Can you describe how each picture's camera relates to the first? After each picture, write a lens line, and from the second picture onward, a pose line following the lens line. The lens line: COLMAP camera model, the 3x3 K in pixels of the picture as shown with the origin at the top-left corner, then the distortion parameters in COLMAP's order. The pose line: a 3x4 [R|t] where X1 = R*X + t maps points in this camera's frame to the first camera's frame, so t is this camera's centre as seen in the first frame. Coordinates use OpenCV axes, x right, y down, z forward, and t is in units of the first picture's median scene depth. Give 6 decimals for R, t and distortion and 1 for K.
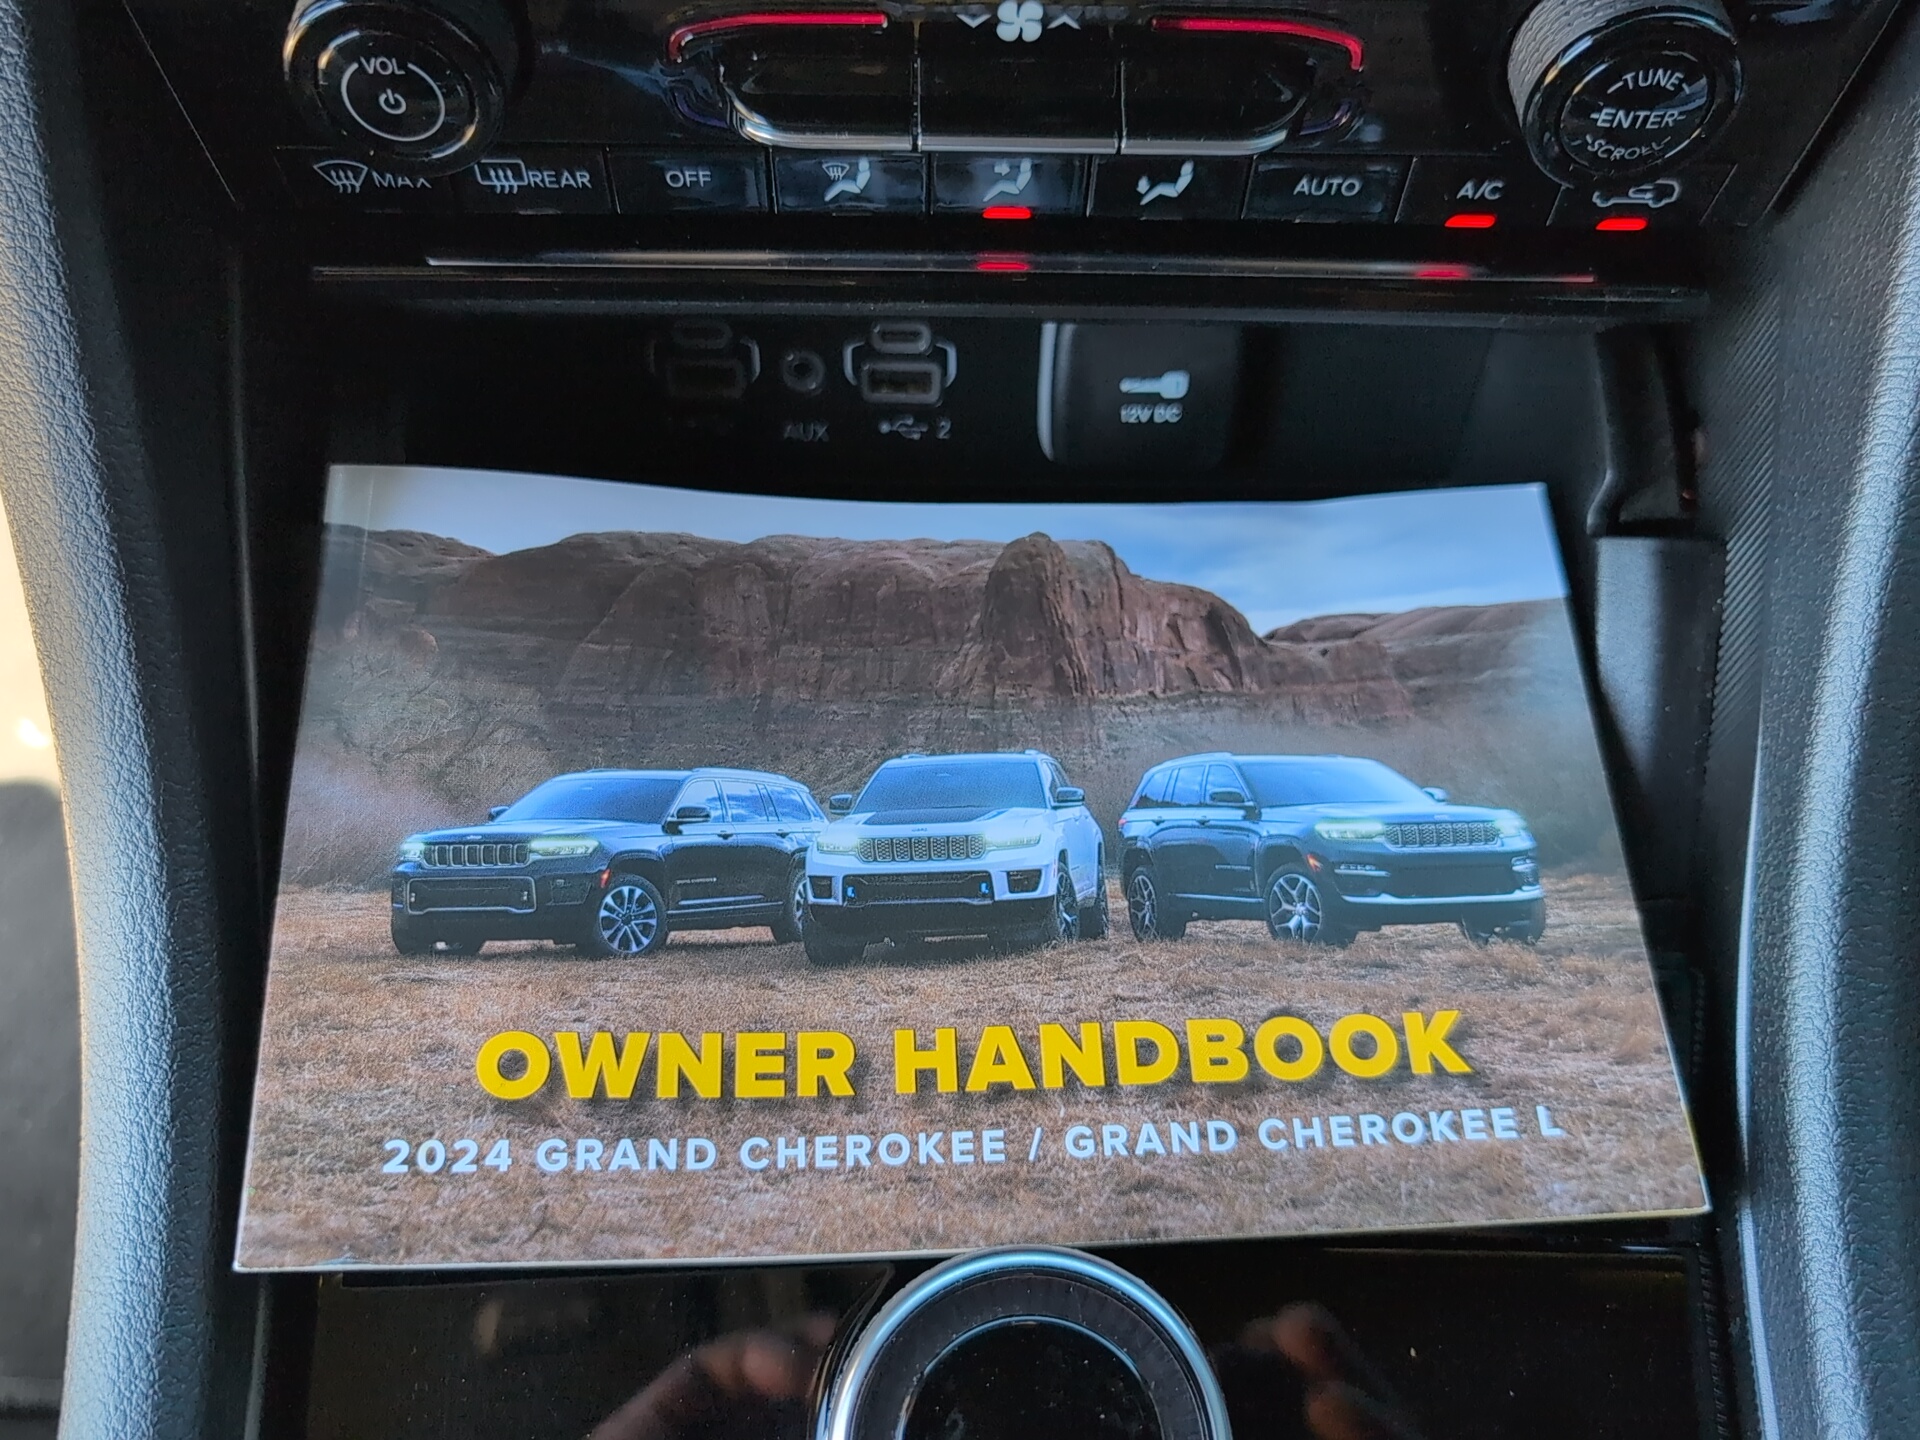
lens RADIAL K [[1619.0, 0, 960.0], [0, 1619.0, 720.0], [0, 0, 1]] dist [-0.035429, -0.000890]
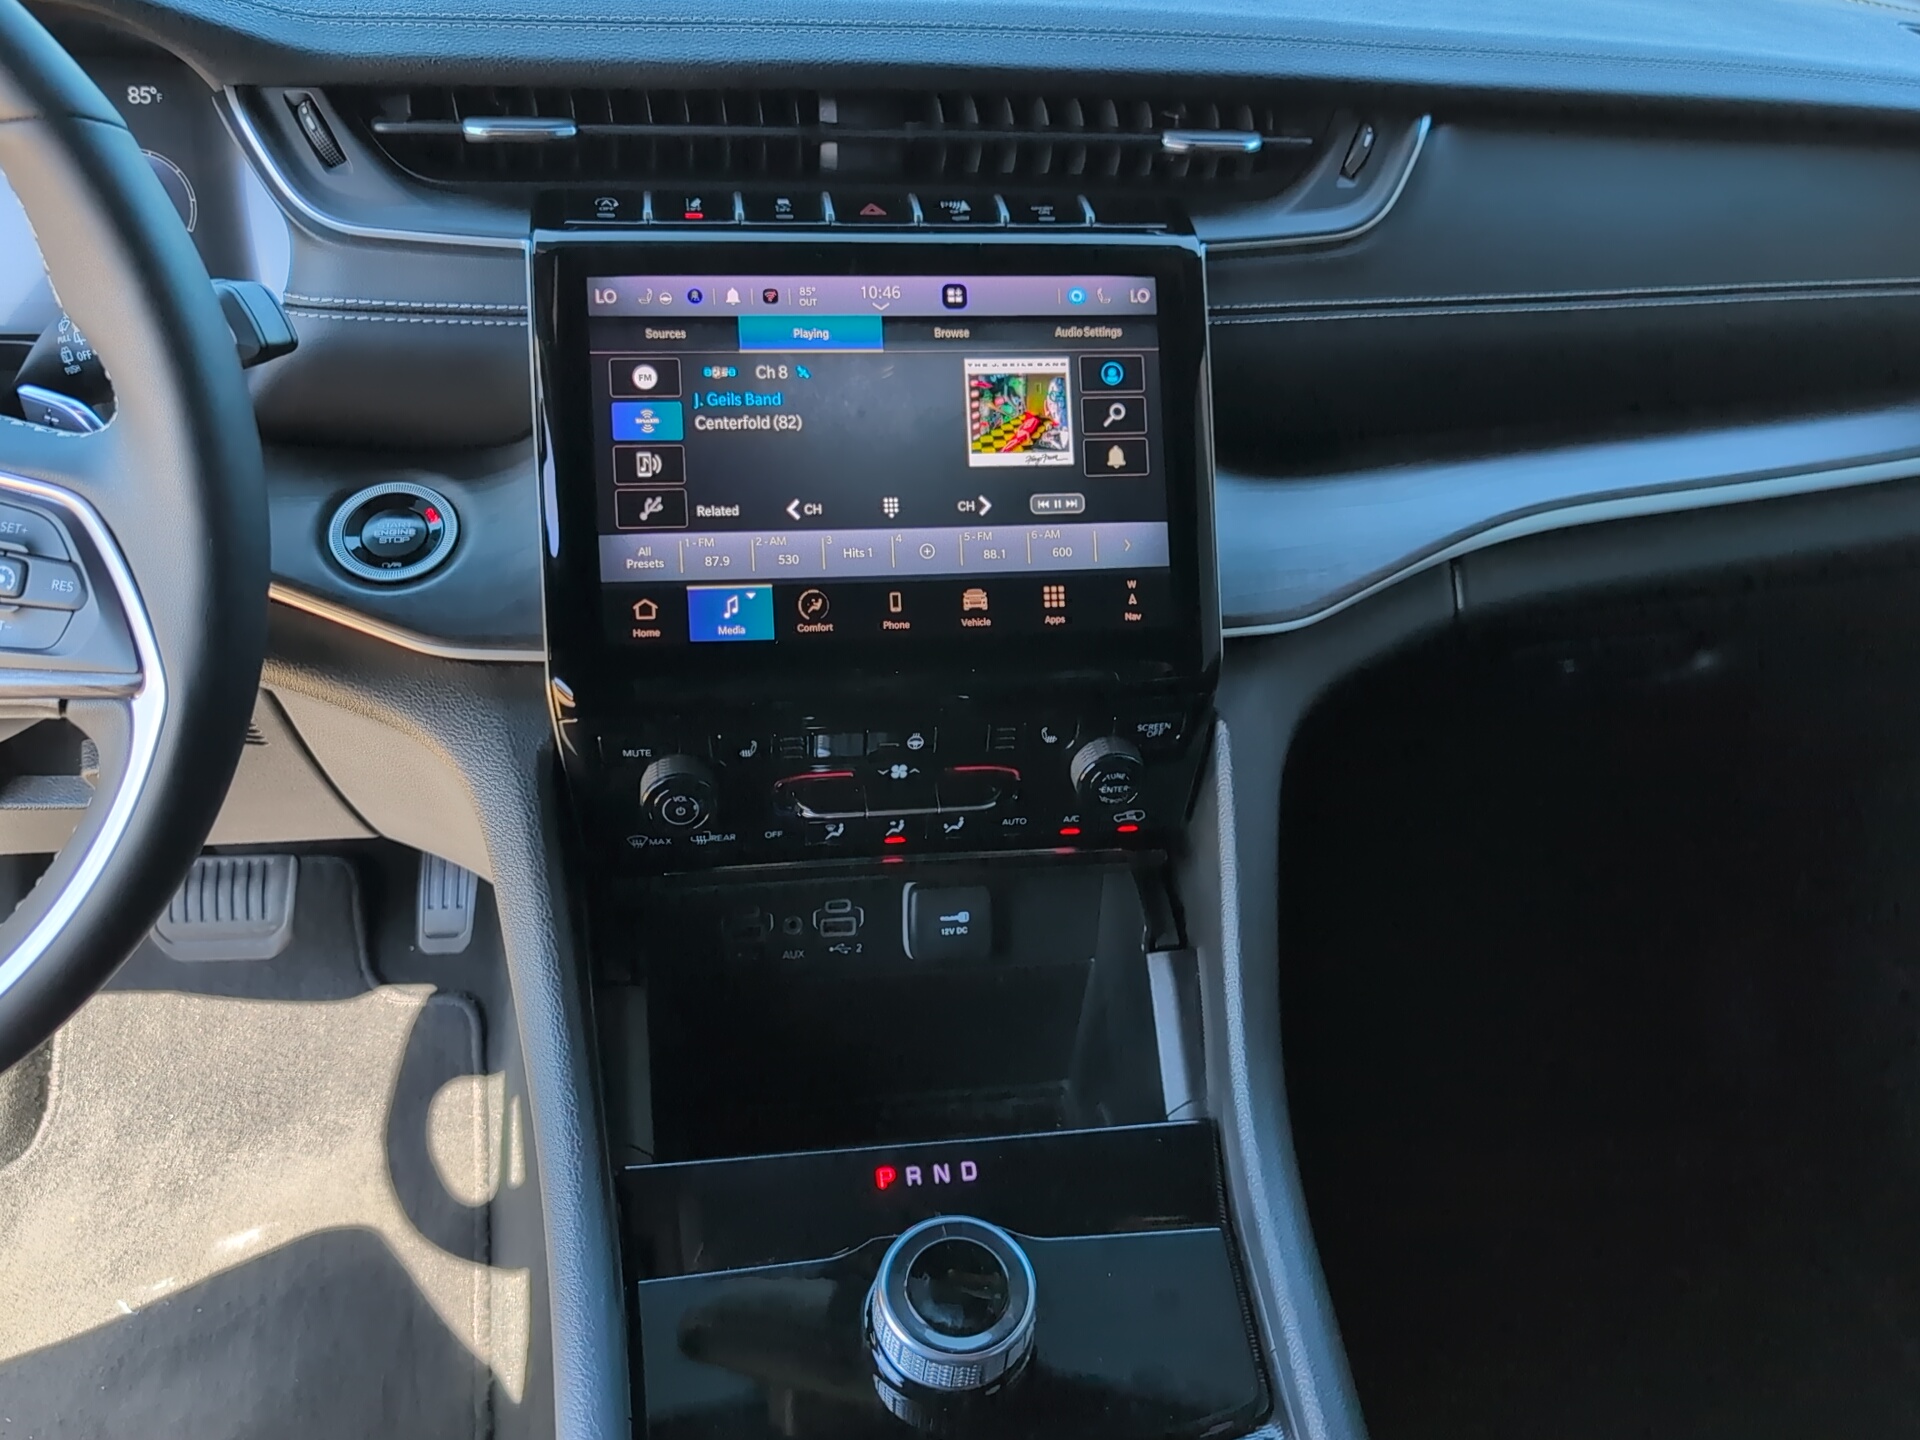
lens RADIAL K [[1619.0, 0, 960.0], [0, 1619.0, 720.0], [0, 0, 1]] dist [-0.035429, -0.000890]
pose [[0.986664, -0.053858, 0.153603, -0.261312], [0.113008, 0.905832, -0.408287, 0.595597], [-0.117149, 0.420201, 0.899838, -1.461188]]
